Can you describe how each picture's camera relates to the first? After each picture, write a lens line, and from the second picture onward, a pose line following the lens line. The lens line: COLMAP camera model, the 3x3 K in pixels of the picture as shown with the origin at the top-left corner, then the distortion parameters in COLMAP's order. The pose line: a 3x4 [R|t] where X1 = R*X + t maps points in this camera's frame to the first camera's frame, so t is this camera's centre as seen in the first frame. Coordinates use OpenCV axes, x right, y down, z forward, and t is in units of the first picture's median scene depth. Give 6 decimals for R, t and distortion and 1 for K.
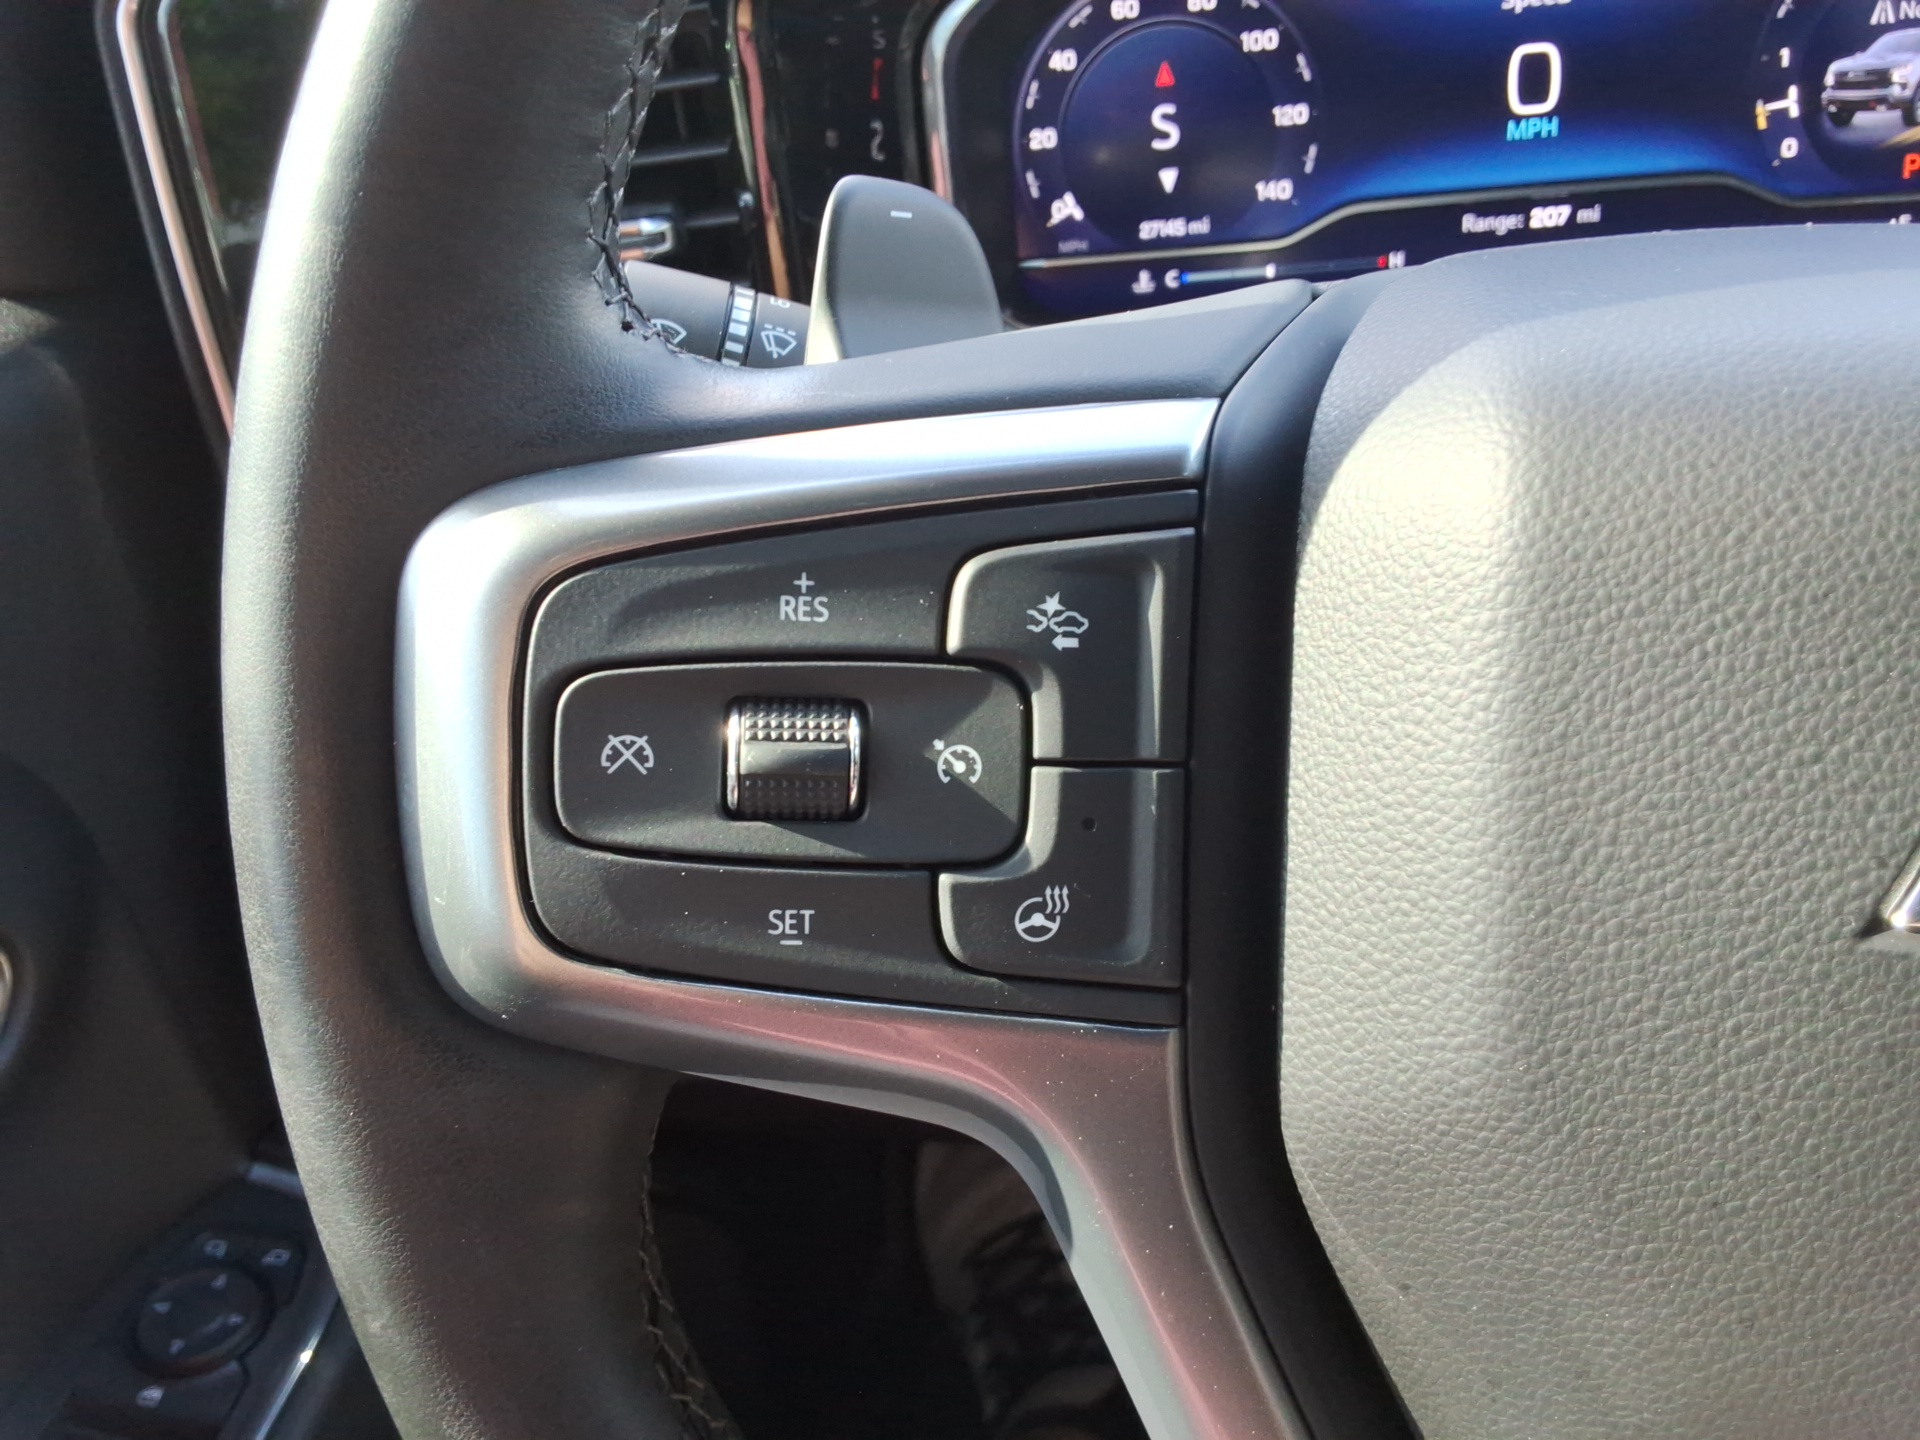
lens RADIAL K [[1535.9, 0, 964.7], [0, 1535.9, 747.5], [0, 0, 1]] dist [0.054251, -0.110236]
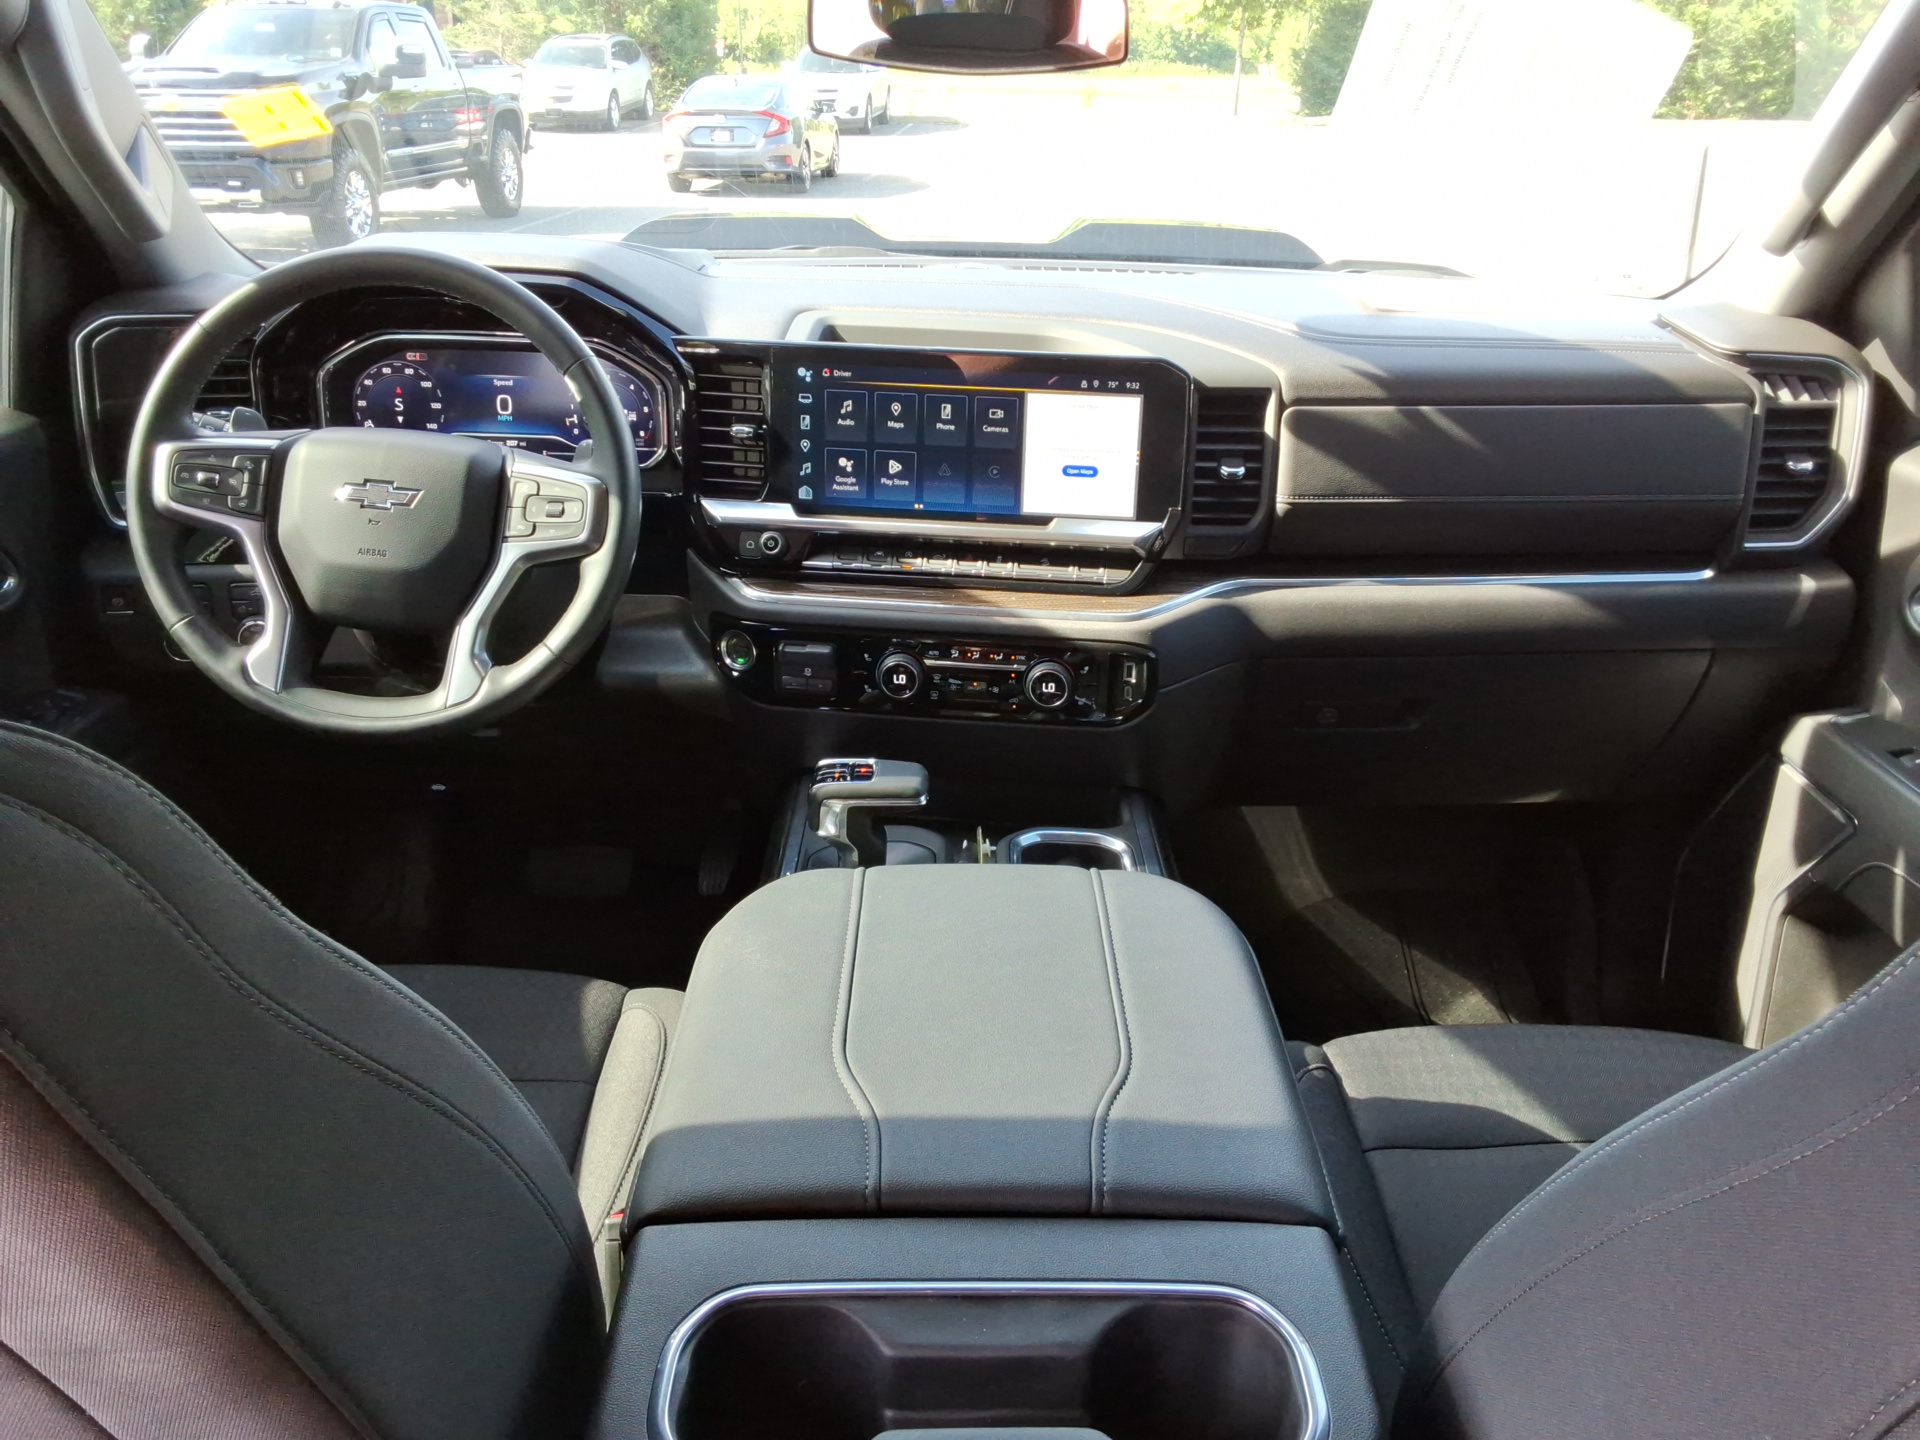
lens RADIAL K [[1526.7, 0, 964.5], [0, 1526.7, 711.1], [0, 0, 1]] dist [0.135315, -0.166894]
pose [[0.980198, 0.078383, 0.181845, 0.838239], [-0.044673, 0.982179, -0.182561, 0.892284], [-0.192914, 0.170822, 0.966232, -2.611748]]
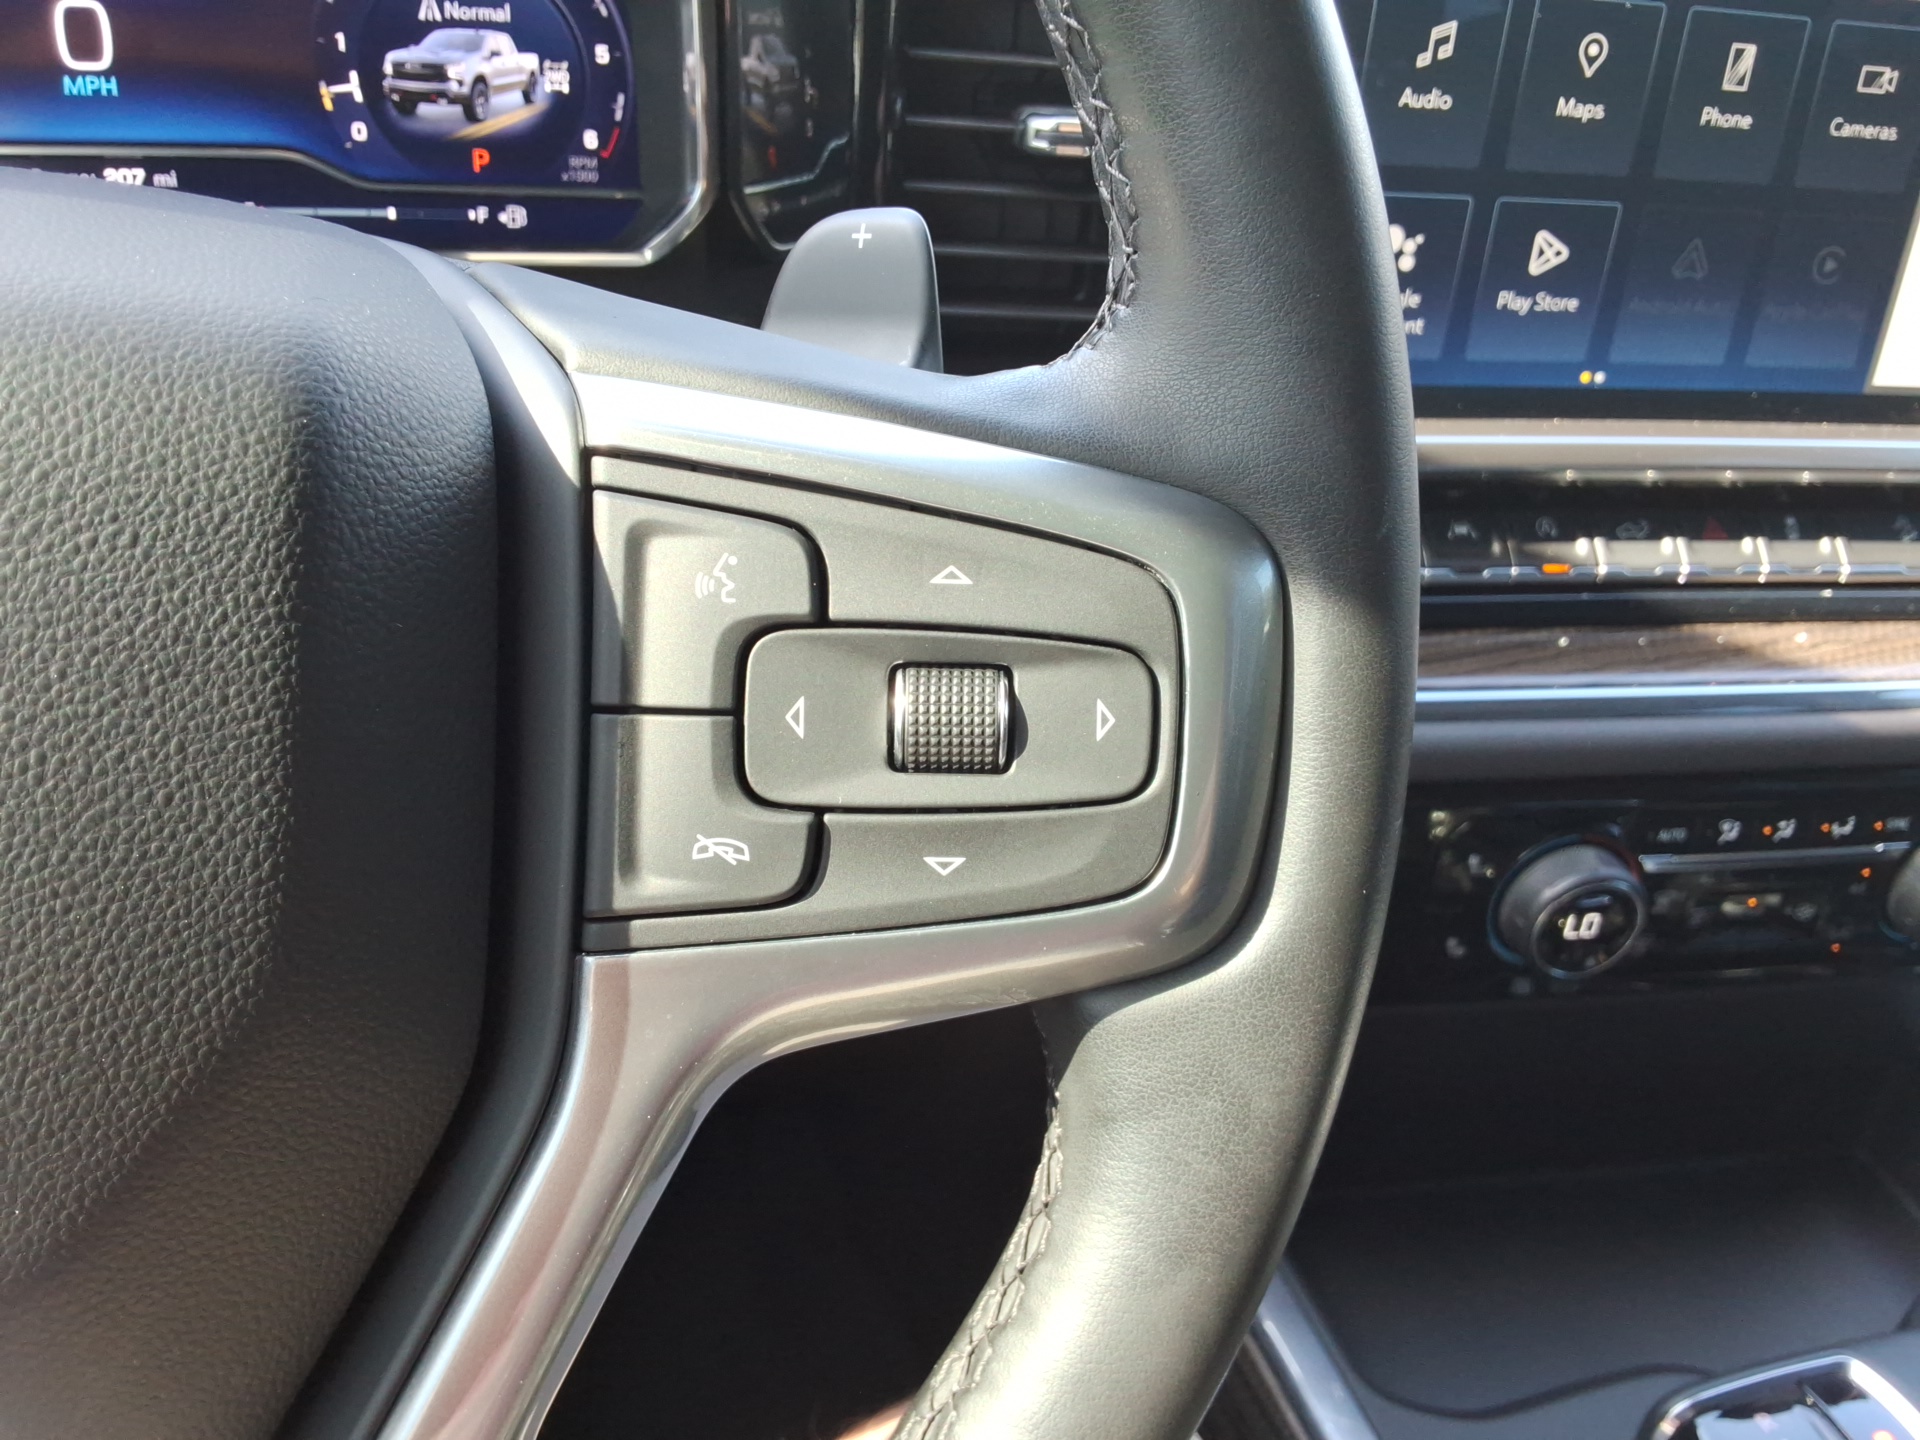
lens RADIAL K [[1556.7, 0, 960.0], [0, 1556.7, 720.0], [0, 0, 1]] dist [0.113418, -0.195520]
pose [[0.880147, -0.050926, 0.471962, 0.376035], [0.062236, 0.998026, -0.008373, 0.041128], [-0.470604, 0.036742, 0.881579, -0.117761]]
